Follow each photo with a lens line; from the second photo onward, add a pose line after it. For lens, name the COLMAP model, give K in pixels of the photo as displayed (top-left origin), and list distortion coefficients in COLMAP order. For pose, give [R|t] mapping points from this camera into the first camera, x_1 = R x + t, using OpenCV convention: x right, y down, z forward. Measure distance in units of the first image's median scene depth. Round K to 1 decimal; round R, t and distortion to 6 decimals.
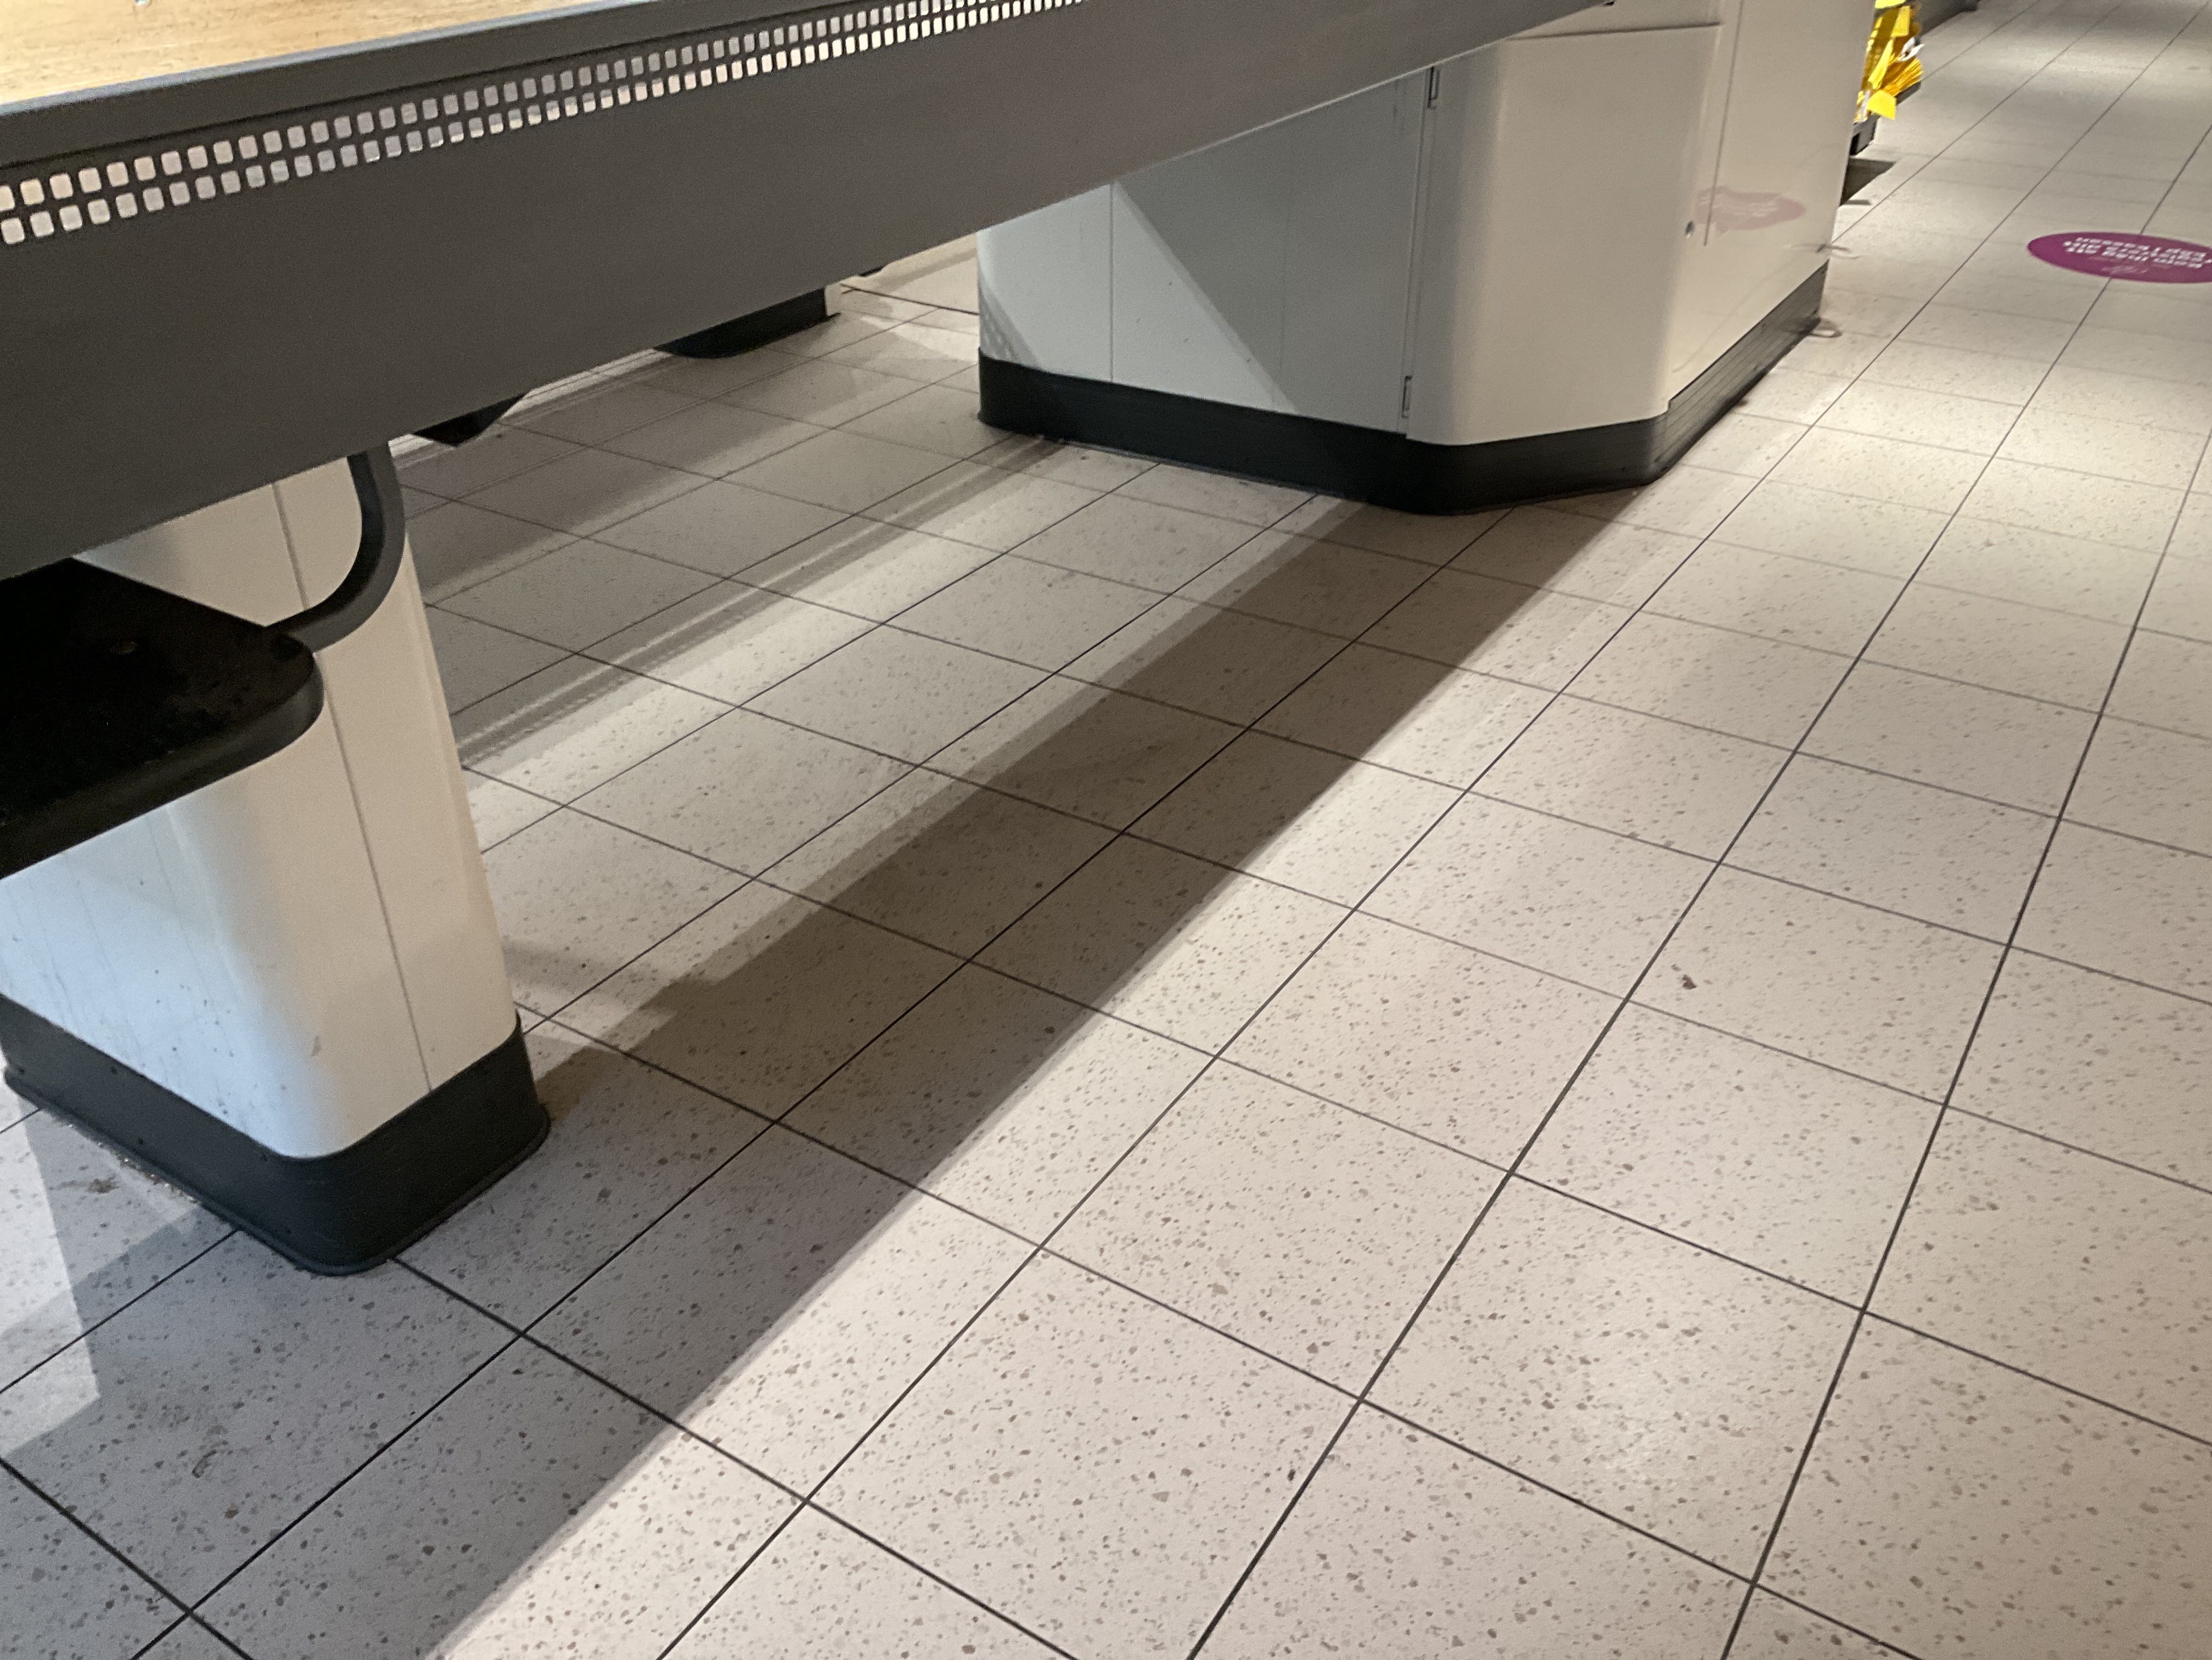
lens RADIAL K [[1841.4, 0, 1107.8], [0, 1841.4, 826.0], [0, 0, 1]] dist [0.082470, -0.170097]
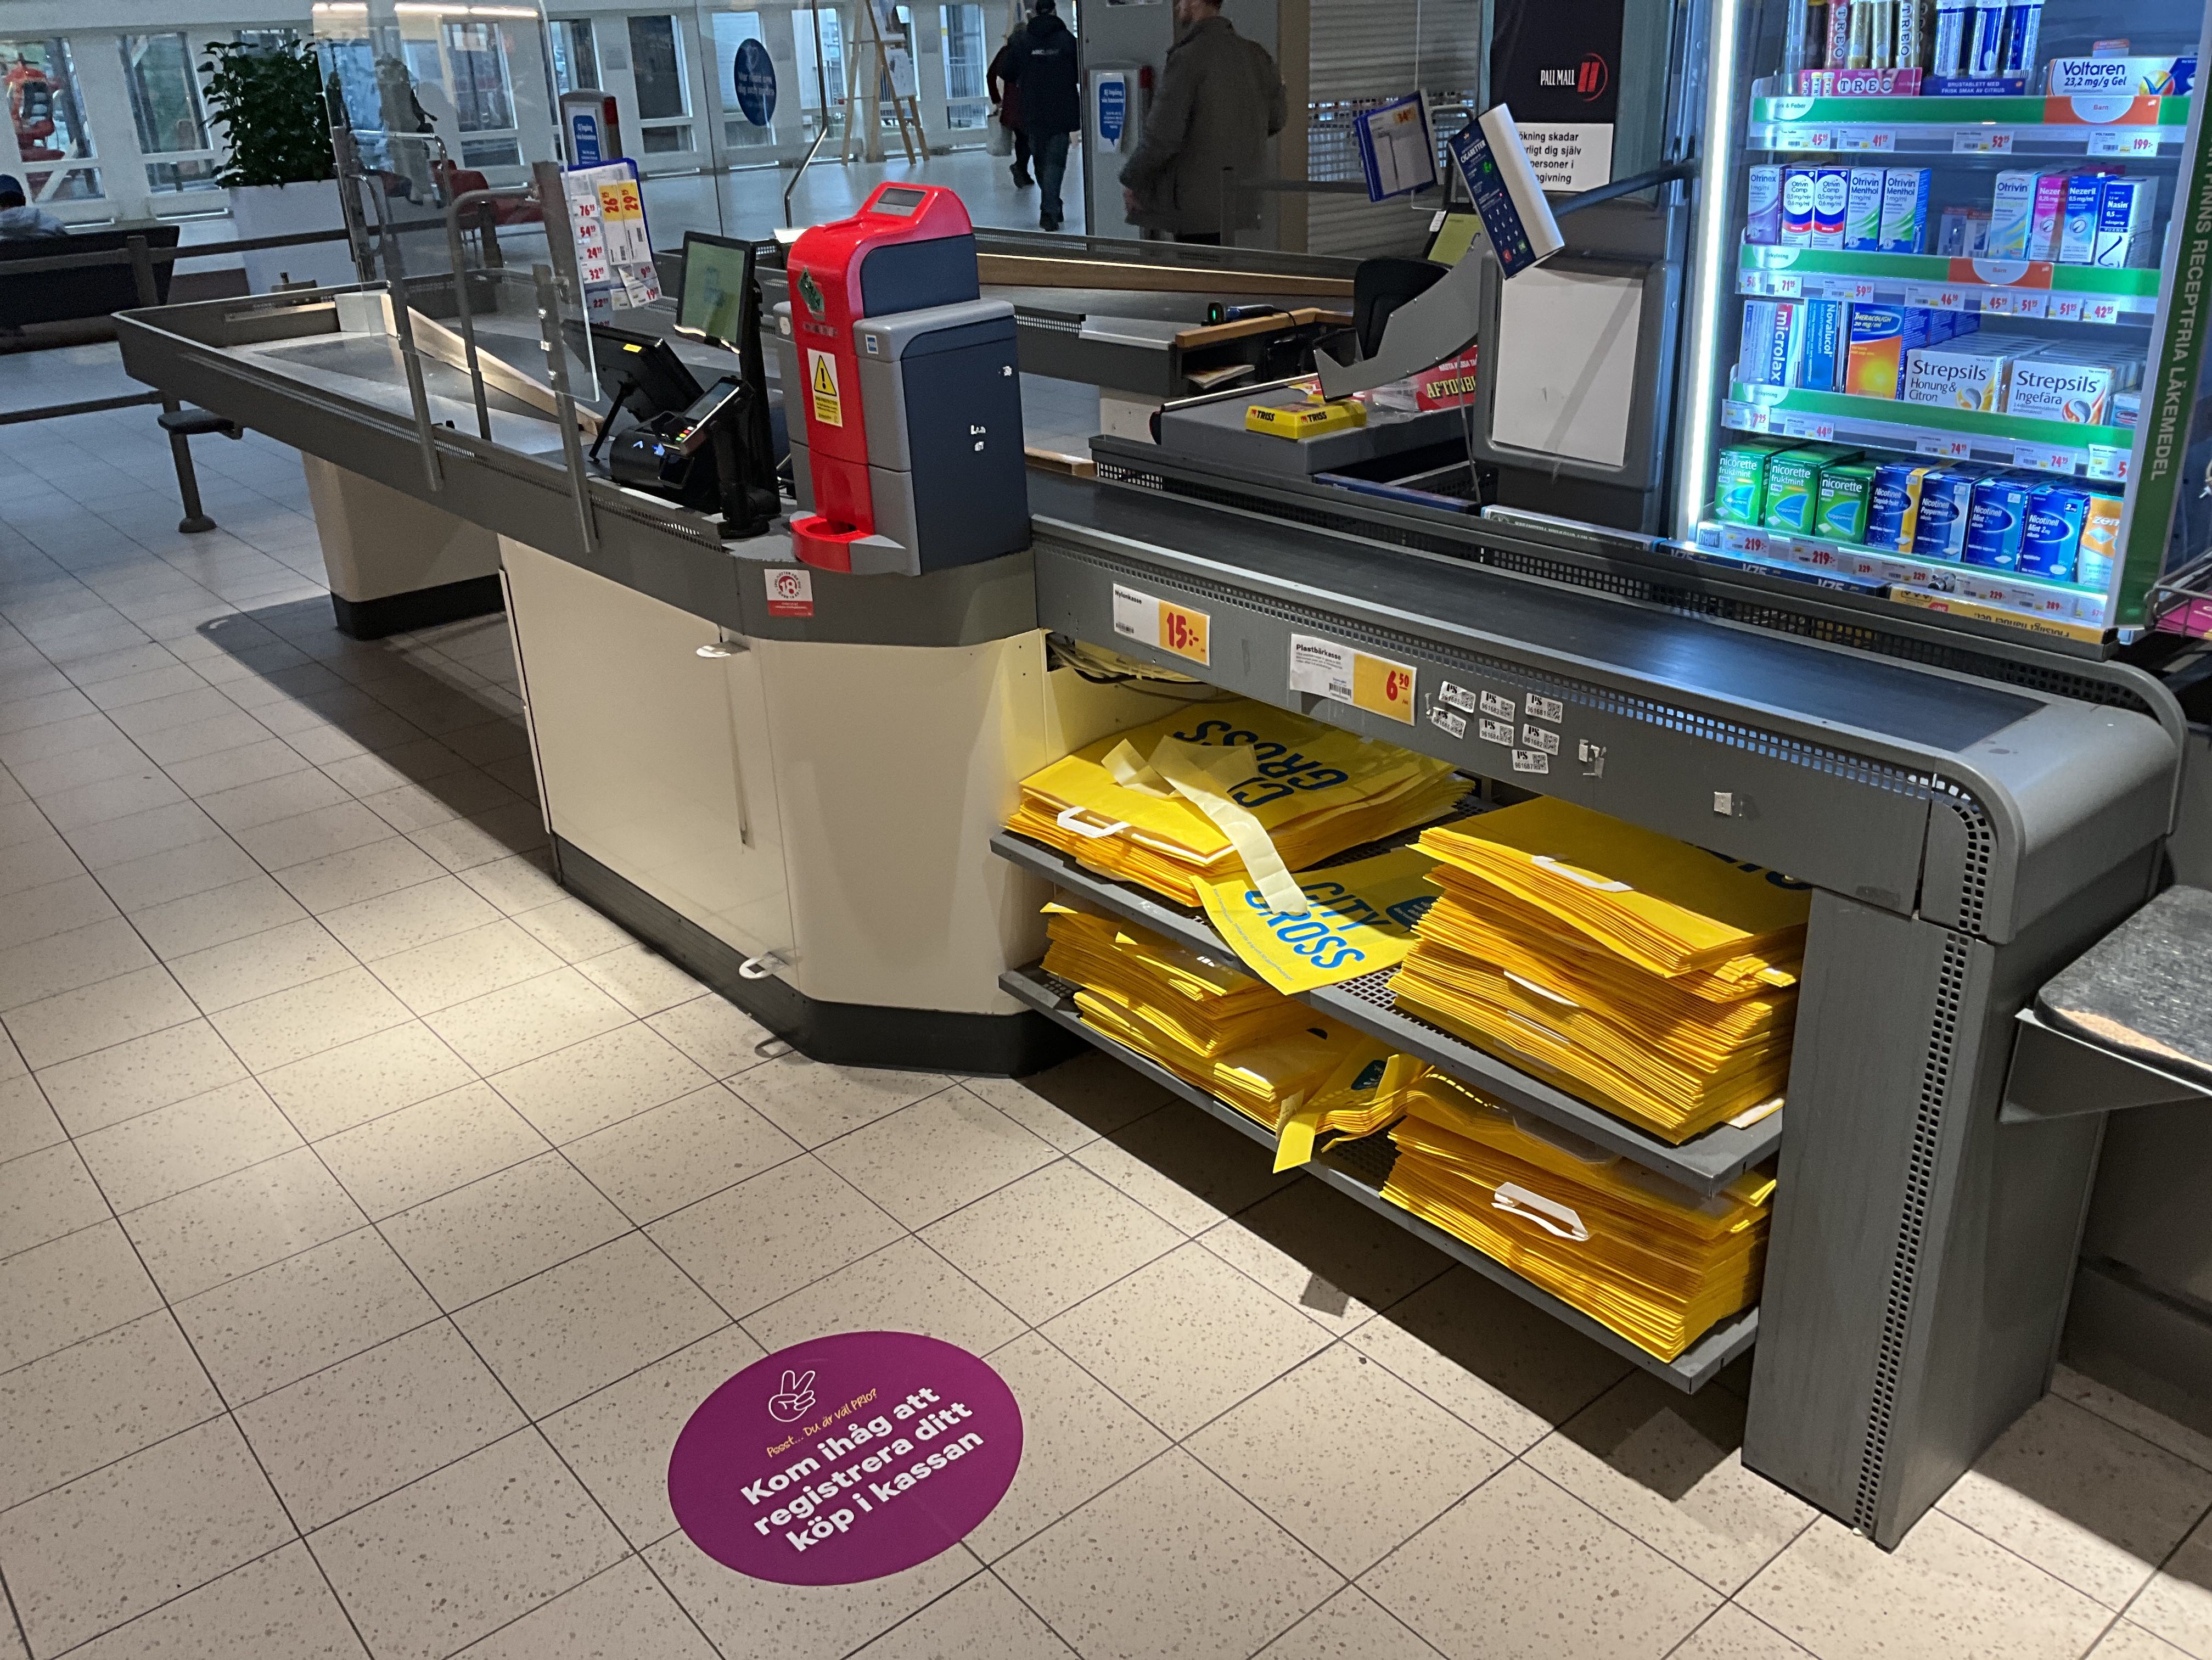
lens RADIAL K [[1841.4, 0, 1119.3], [0, 1841.4, 814.7], [0, 0, 1]] dist [0.082470, -0.170097]
pose [[-0.297185, 0.392442, -0.870443, 1.399213], [-0.462272, 0.738528, 0.490796, -1.129603], [0.835456, 0.548238, -0.038065, 1.466198]]
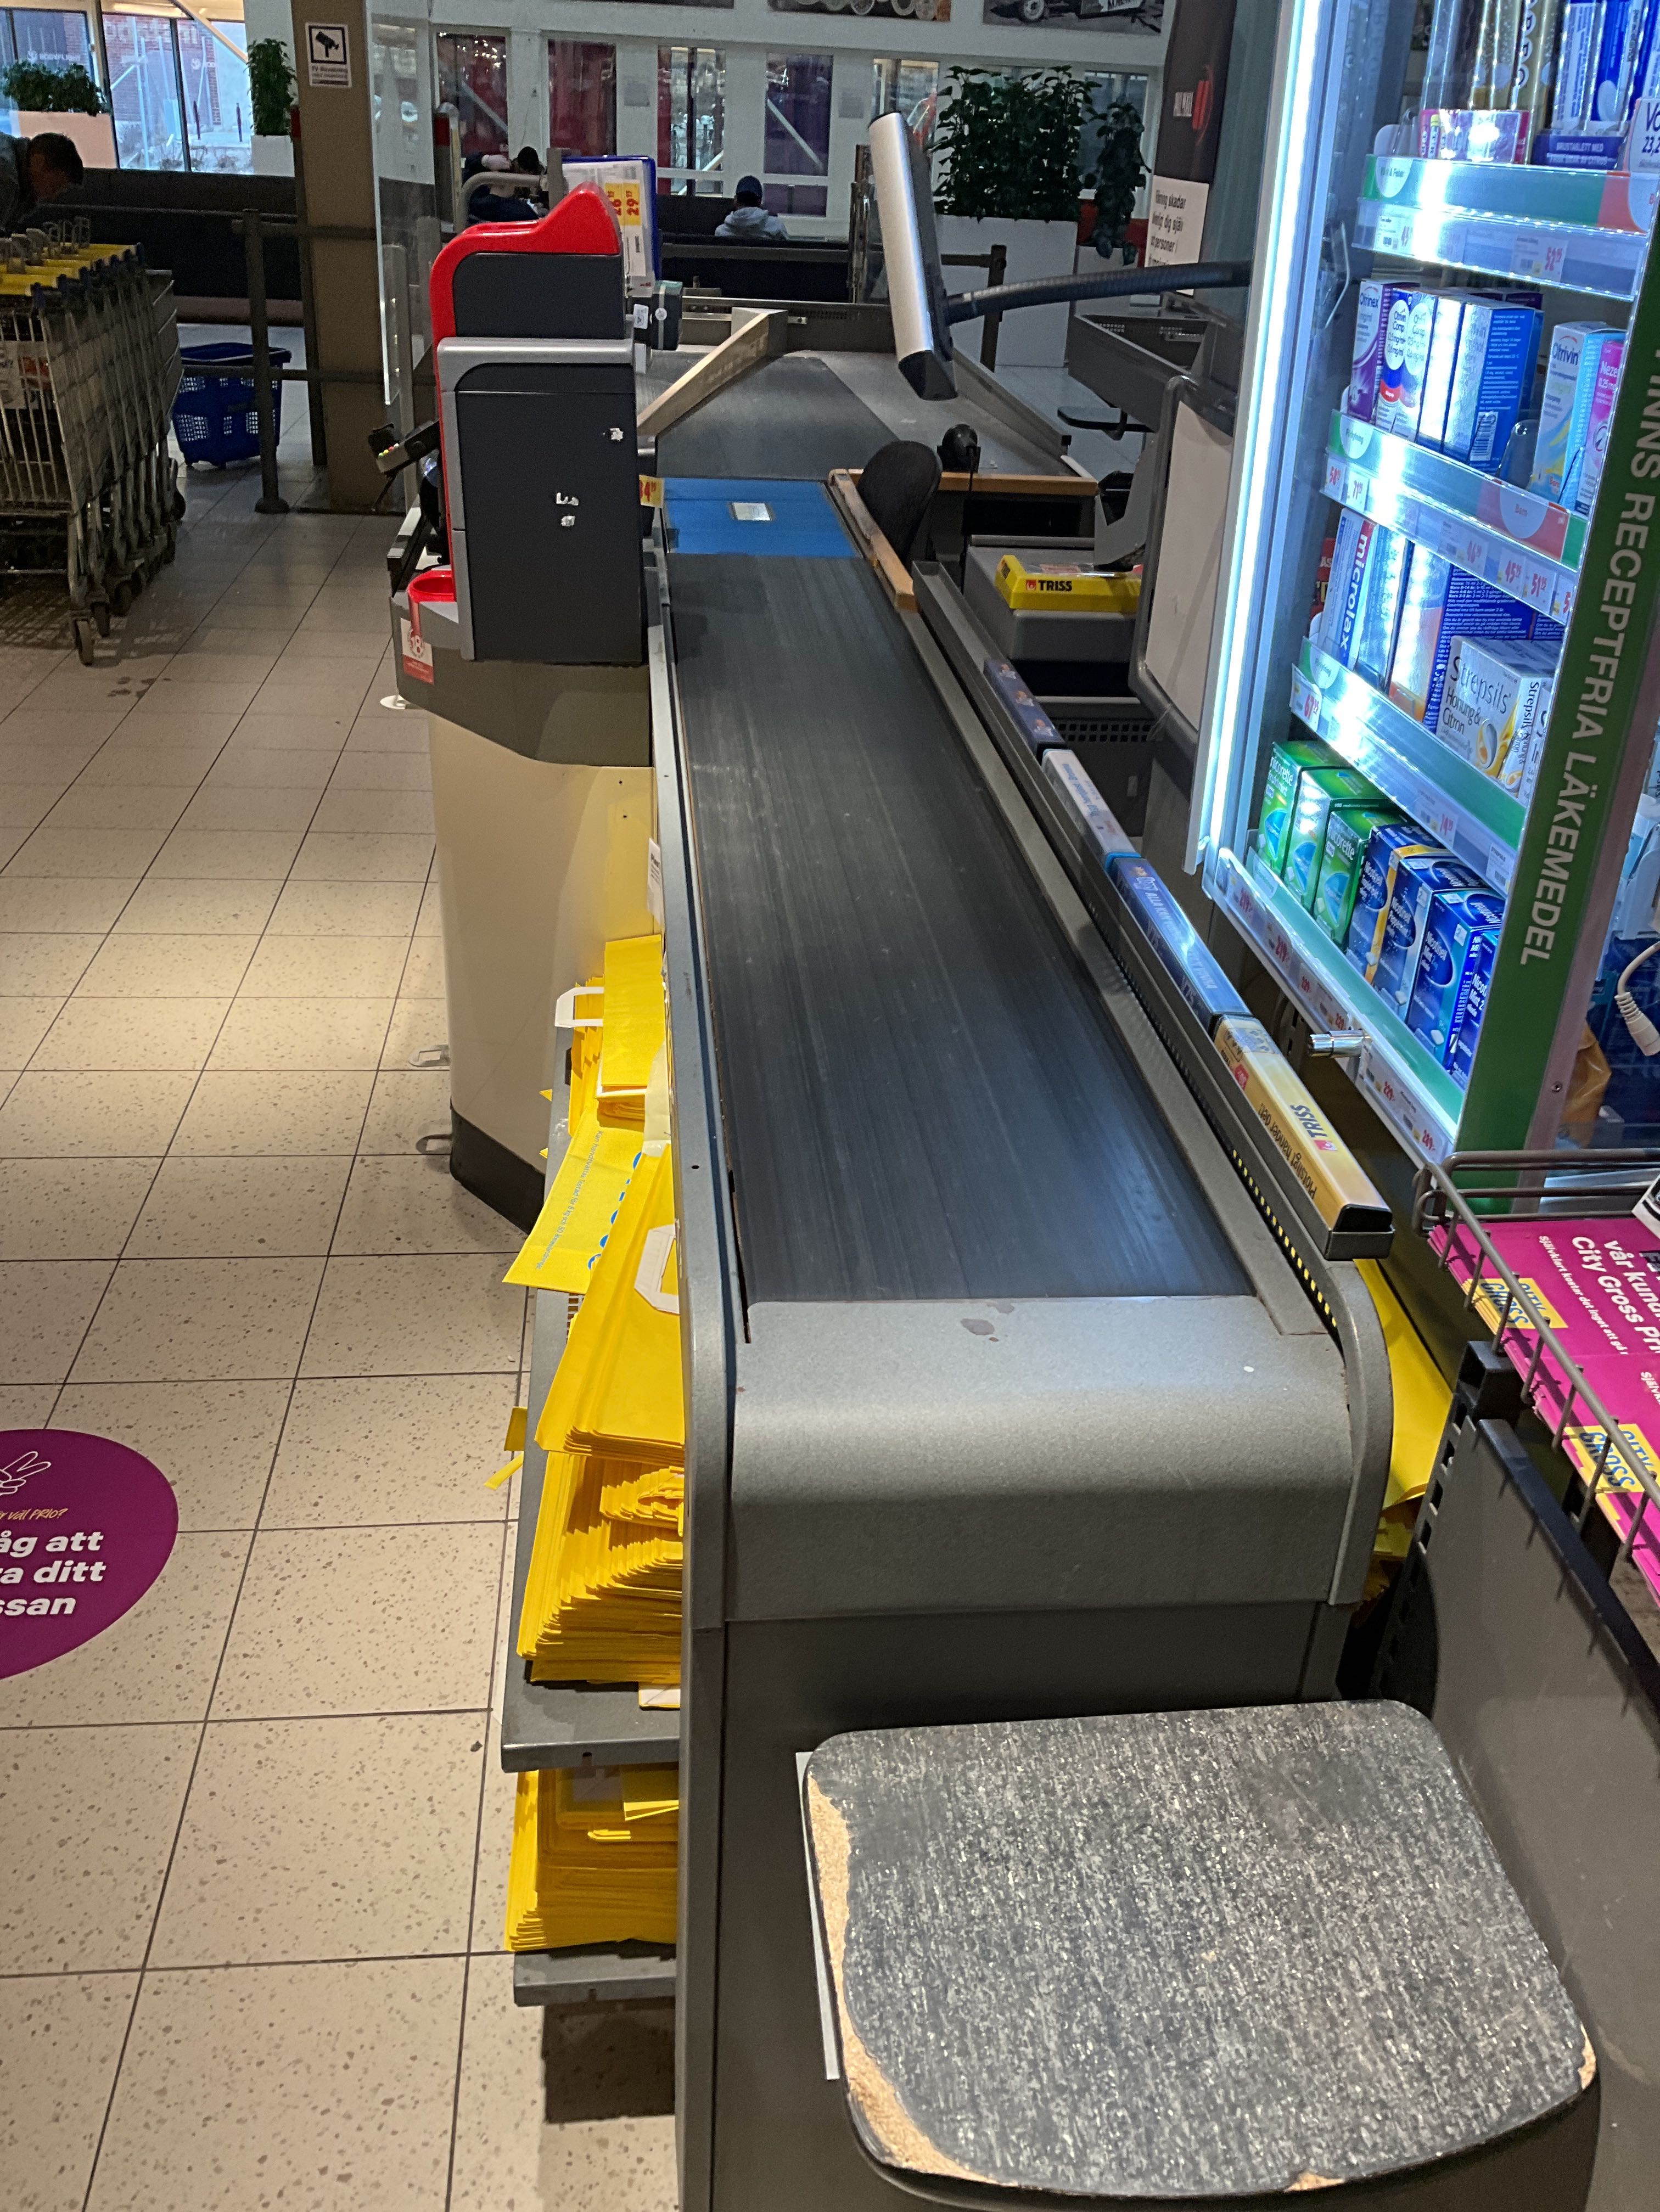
lens RADIAL K [[1841.4, 0, 832.0], [0, 1841.4, 1091.9], [0, 0, 1]] dist [0.082470, -0.170097]
pose [[-0.783936, 0.264437, -0.561709, 0.909975], [-0.360616, 0.542530, 0.758694, -1.274591], [0.505371, 0.797329, -0.329949, 1.780684]]
